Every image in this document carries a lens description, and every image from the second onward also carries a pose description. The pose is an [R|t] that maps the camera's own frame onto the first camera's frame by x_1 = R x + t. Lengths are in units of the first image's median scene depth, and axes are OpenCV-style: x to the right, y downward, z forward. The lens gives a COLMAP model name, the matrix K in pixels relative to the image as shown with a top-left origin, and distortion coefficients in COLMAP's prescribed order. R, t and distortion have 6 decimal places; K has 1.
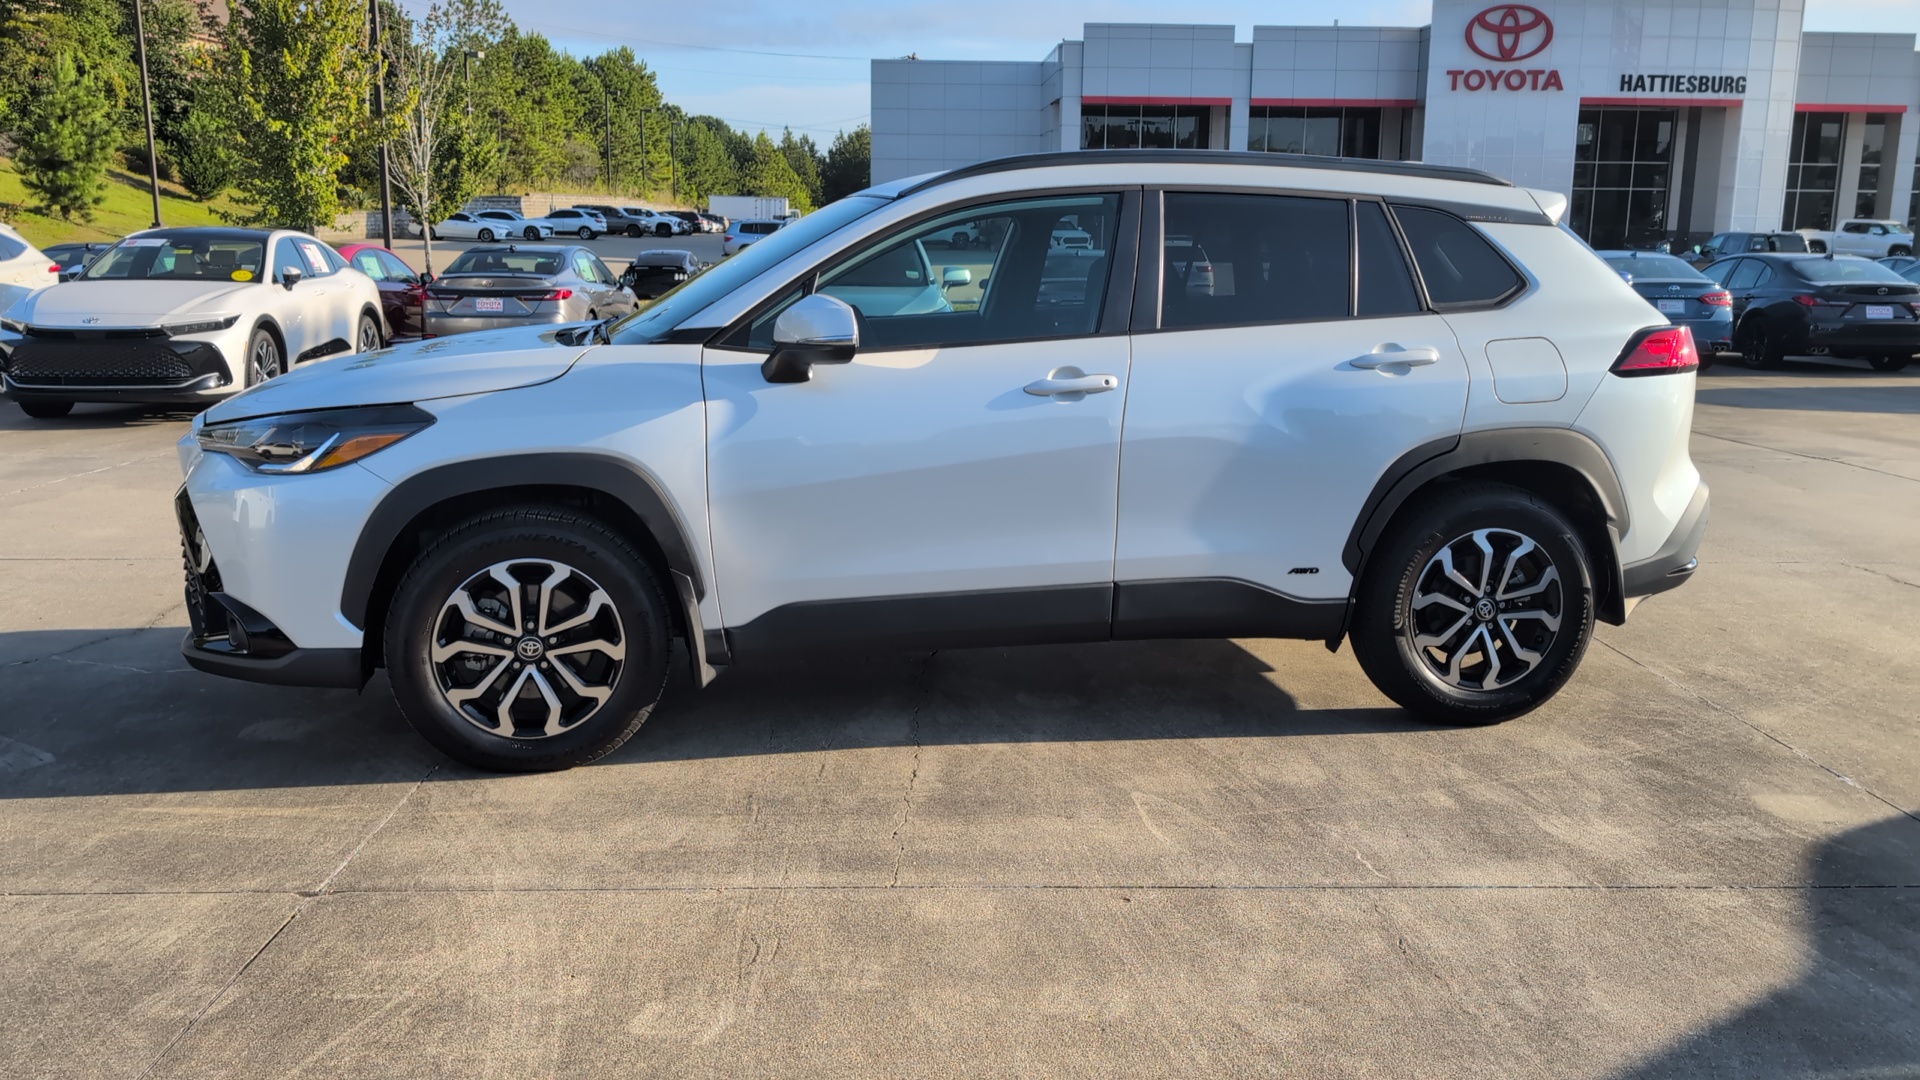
lens RADIAL K [[1617.1, 0, 960.0], [0, 1617.1, 540.0], [0, 0, 1]] dist [0.022857, 0.006468]
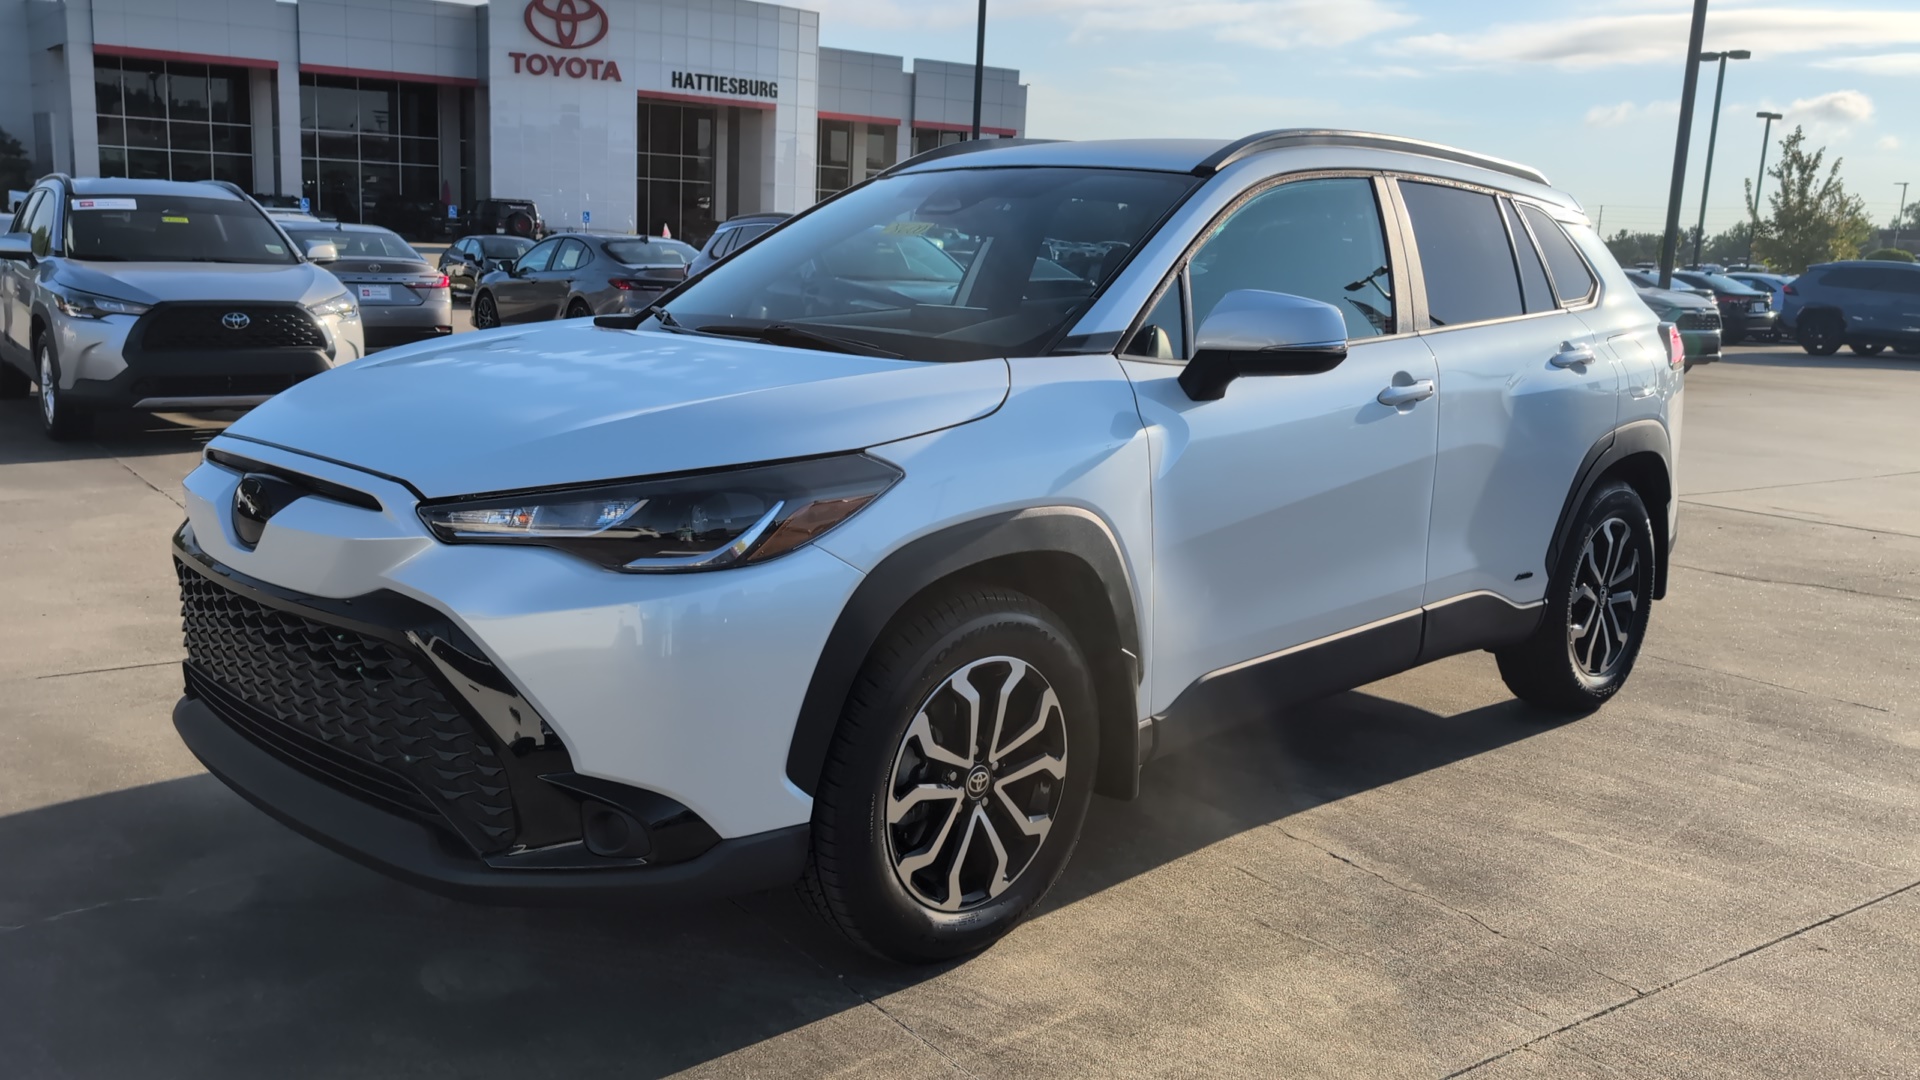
lens RADIAL K [[1624.3, 0, 960.0], [0, 1624.3, 540.0], [0, 0, 1]] dist [0.009482, -0.009575]
pose [[0.833089, -0.078631, 0.547522, -0.628469], [0.073305, 0.996808, 0.031615, -0.060233], [-0.548260, 0.013799, 0.836194, 0.385810]]
